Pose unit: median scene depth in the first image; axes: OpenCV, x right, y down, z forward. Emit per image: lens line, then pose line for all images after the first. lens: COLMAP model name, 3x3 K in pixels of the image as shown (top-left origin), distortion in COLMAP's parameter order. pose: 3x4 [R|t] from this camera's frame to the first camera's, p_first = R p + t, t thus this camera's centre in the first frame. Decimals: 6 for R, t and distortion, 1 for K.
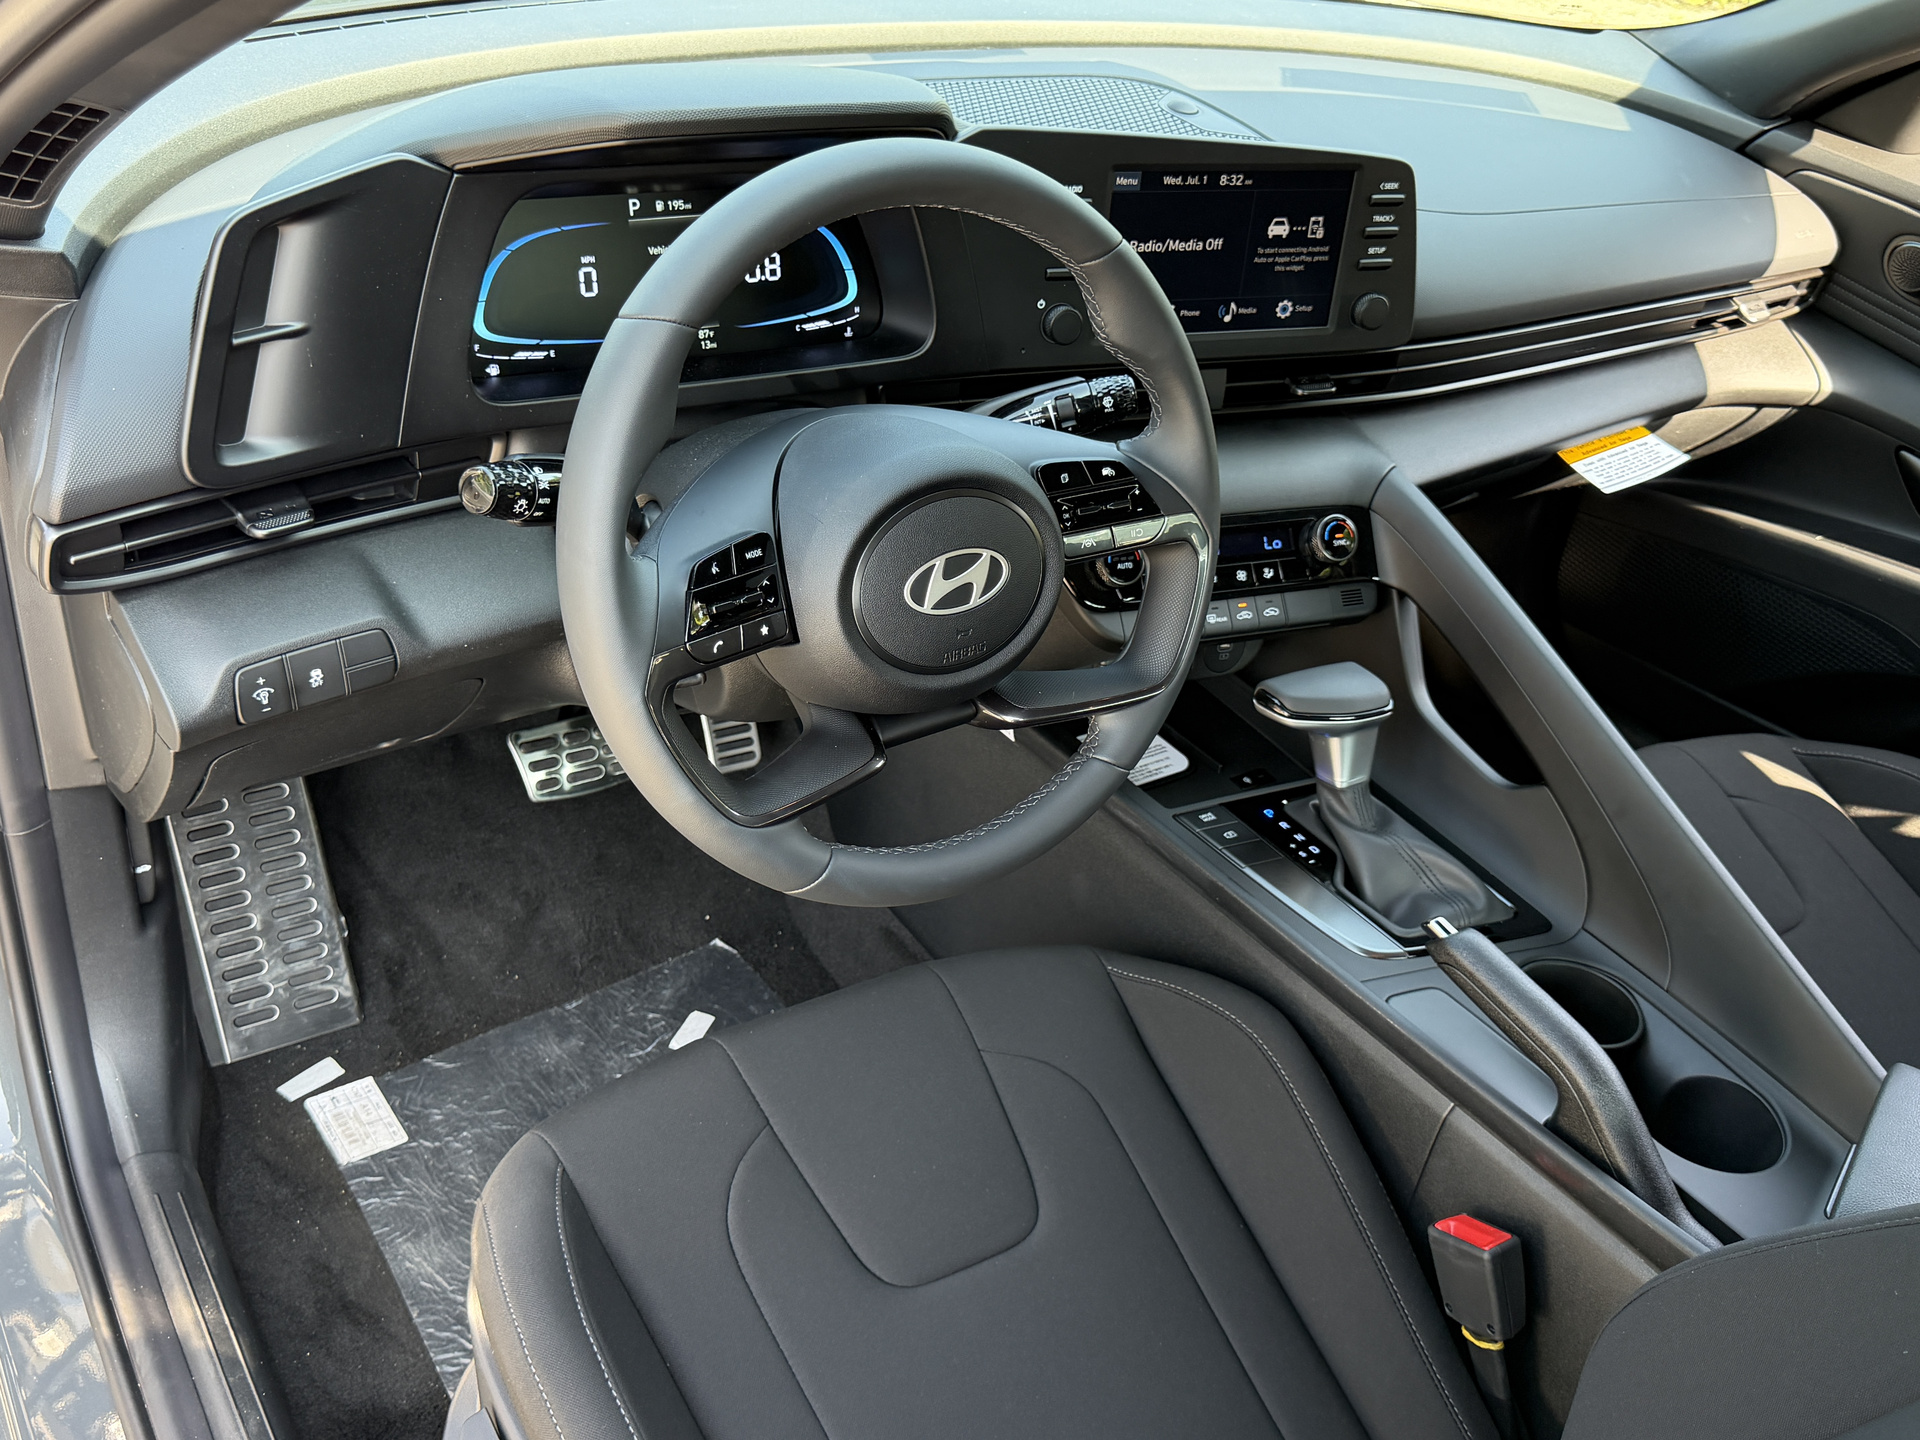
lens RADIAL K [[1754.0, 0, 958.0], [0, 1754.0, 738.2], [0, 0, 1]] dist [0.090816, 0.000000]
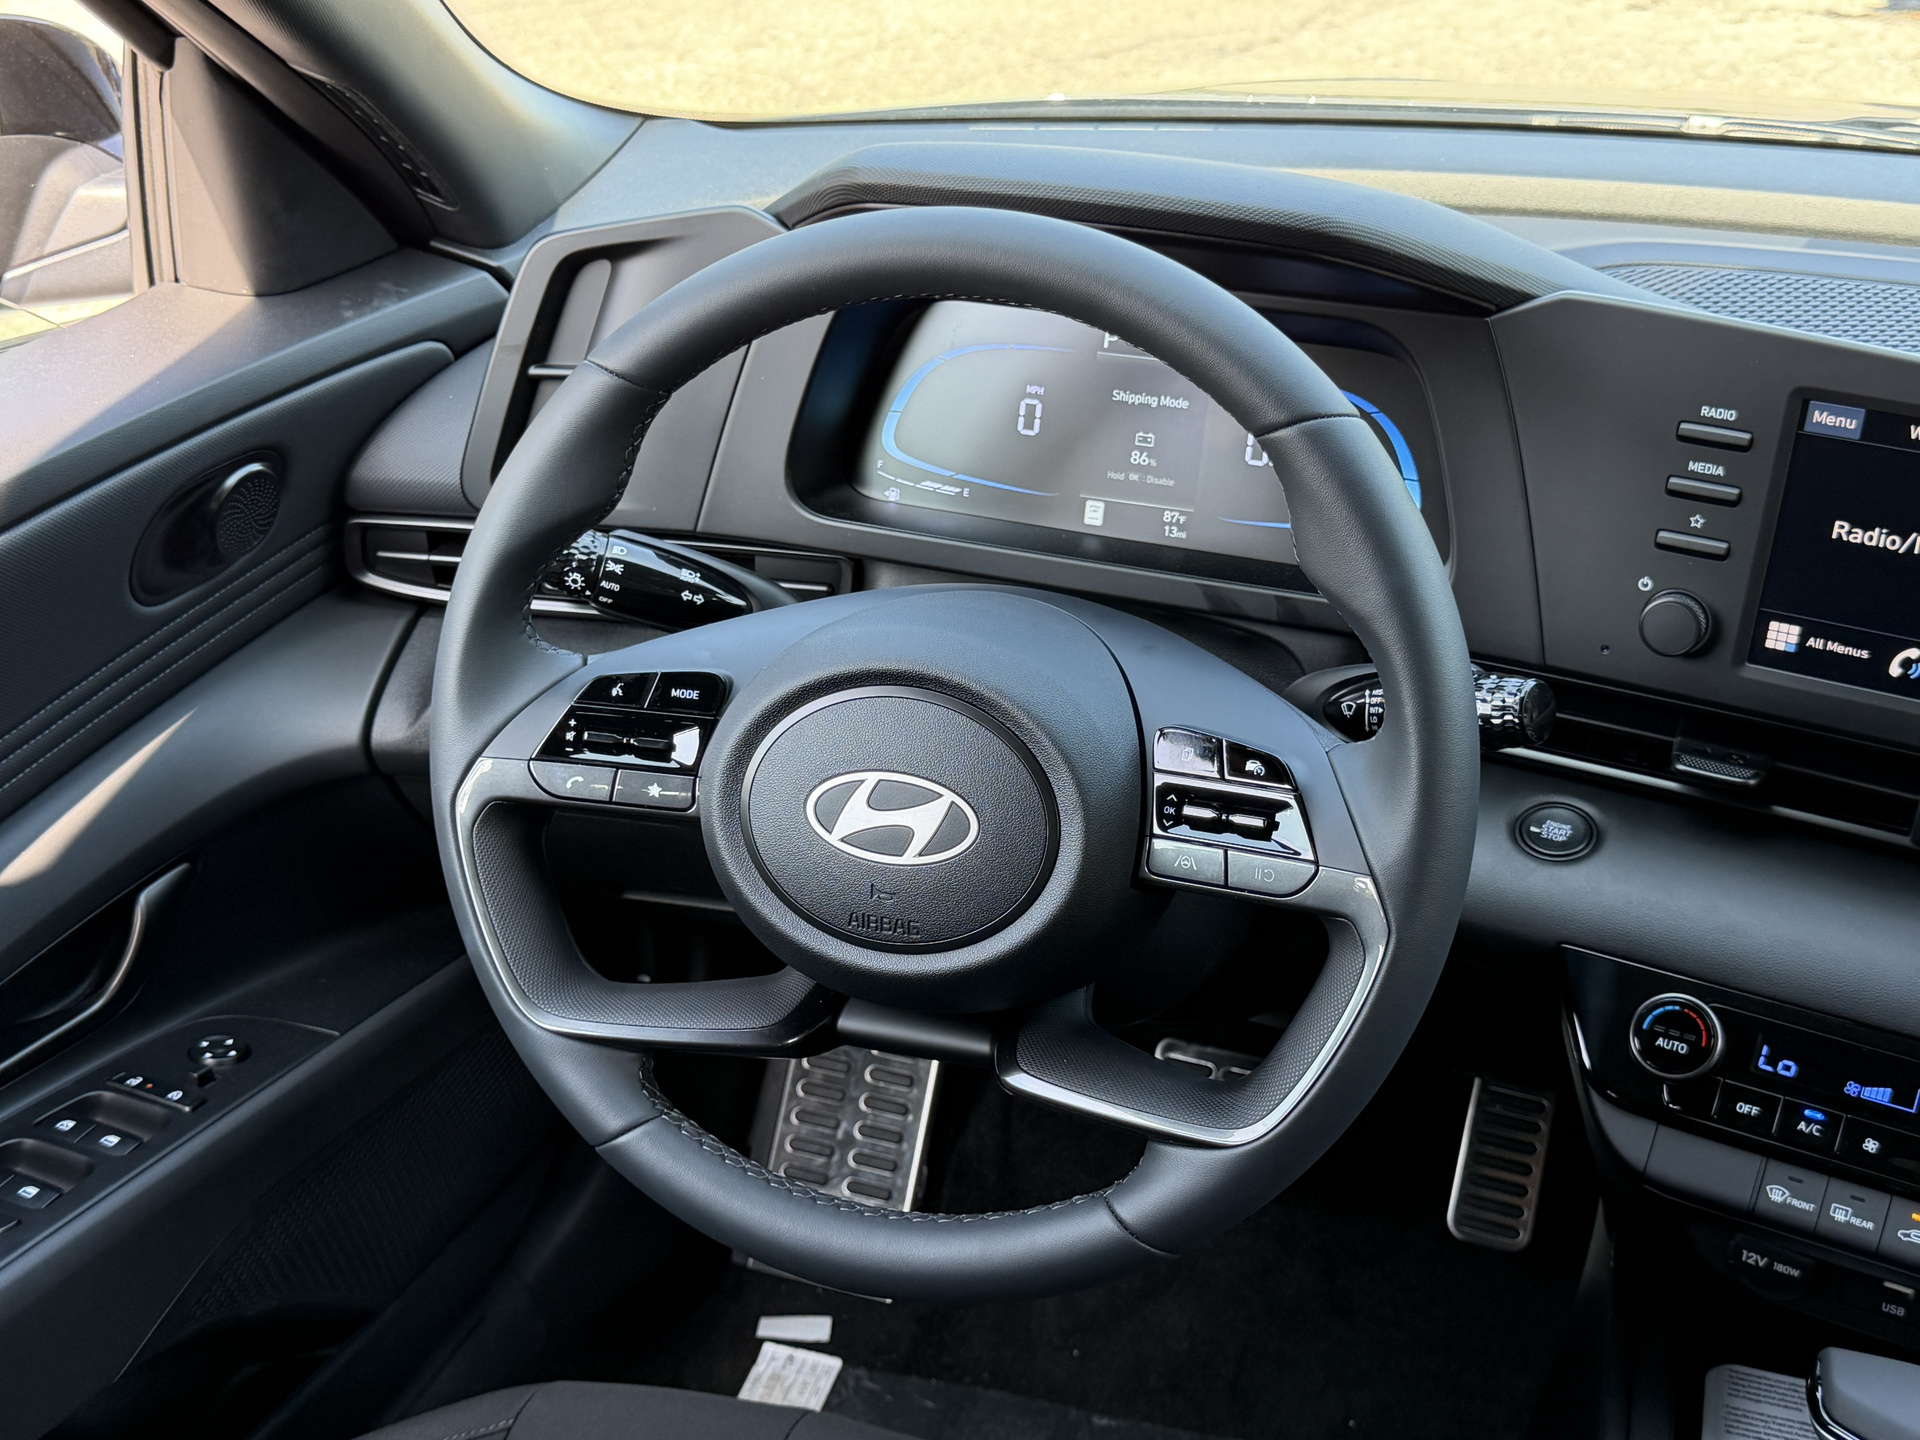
lens RADIAL K [[2301.4, 0, 963.8], [0, 2301.4, 746.3], [0, 0, 1]] dist [0.091453, 0.000000]
pose [[0.596907, 0.247935, -0.763040, 0.511942], [-0.400713, 0.916067, -0.015809, -0.082732], [0.695076, 0.315197, 0.646158, 0.315351]]
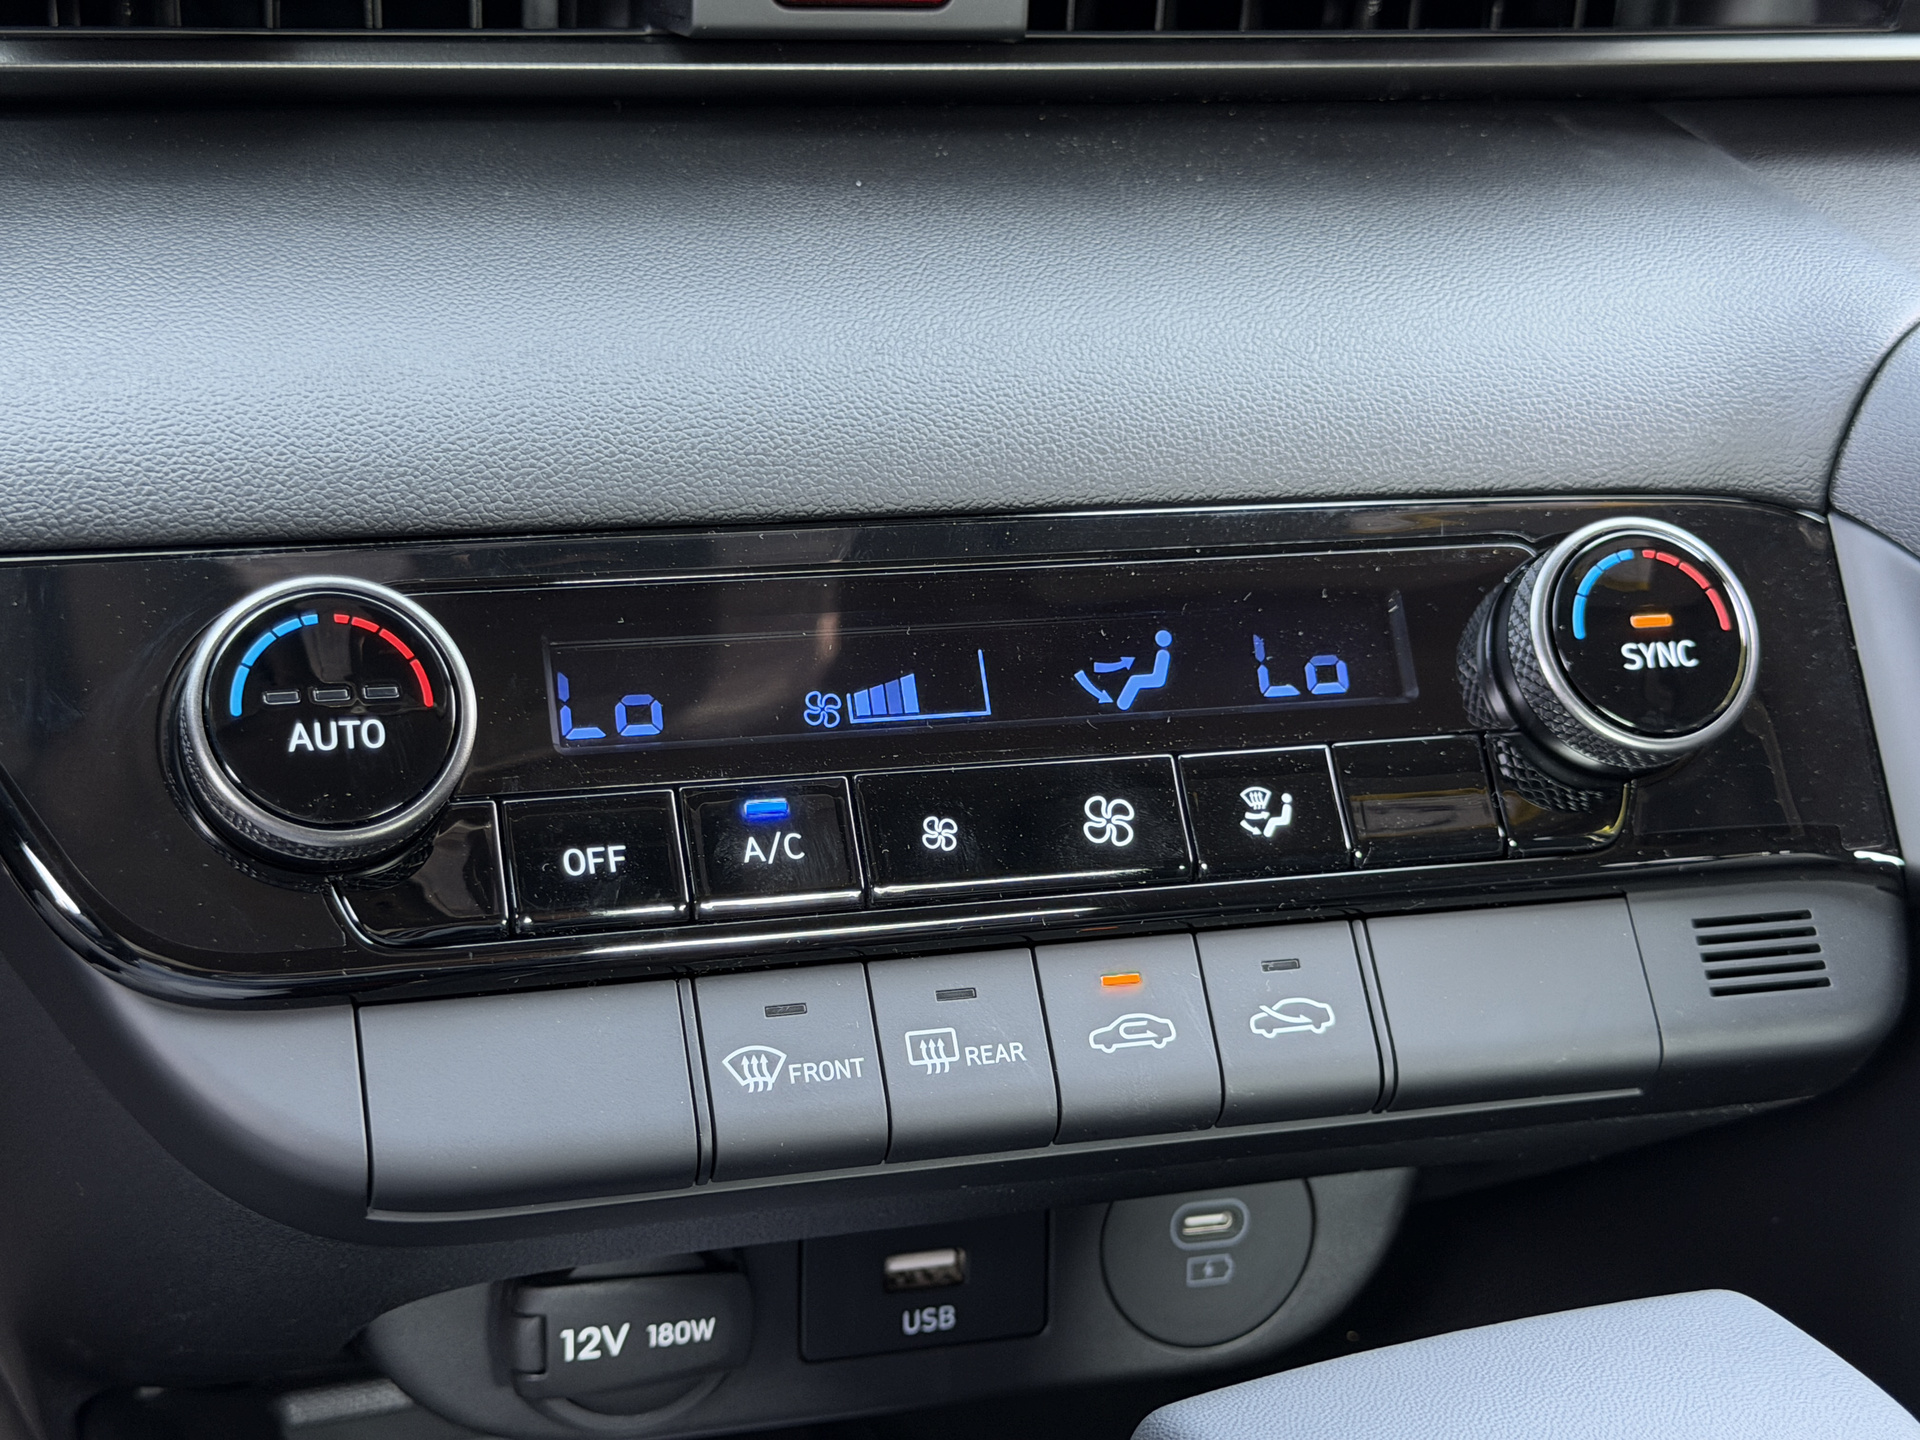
lens RADIAL K [[3016.3, 0, 972.7], [0, 3016.3, 727.3], [0, 0, 1]] dist [0.120419, 0.000000]
pose [[0.990687, -0.030458, -0.132709, 0.197493], [-0.001178, 0.972706, -0.232037, -0.028890], [0.136154, 0.230033, 0.963611, 0.715110]]
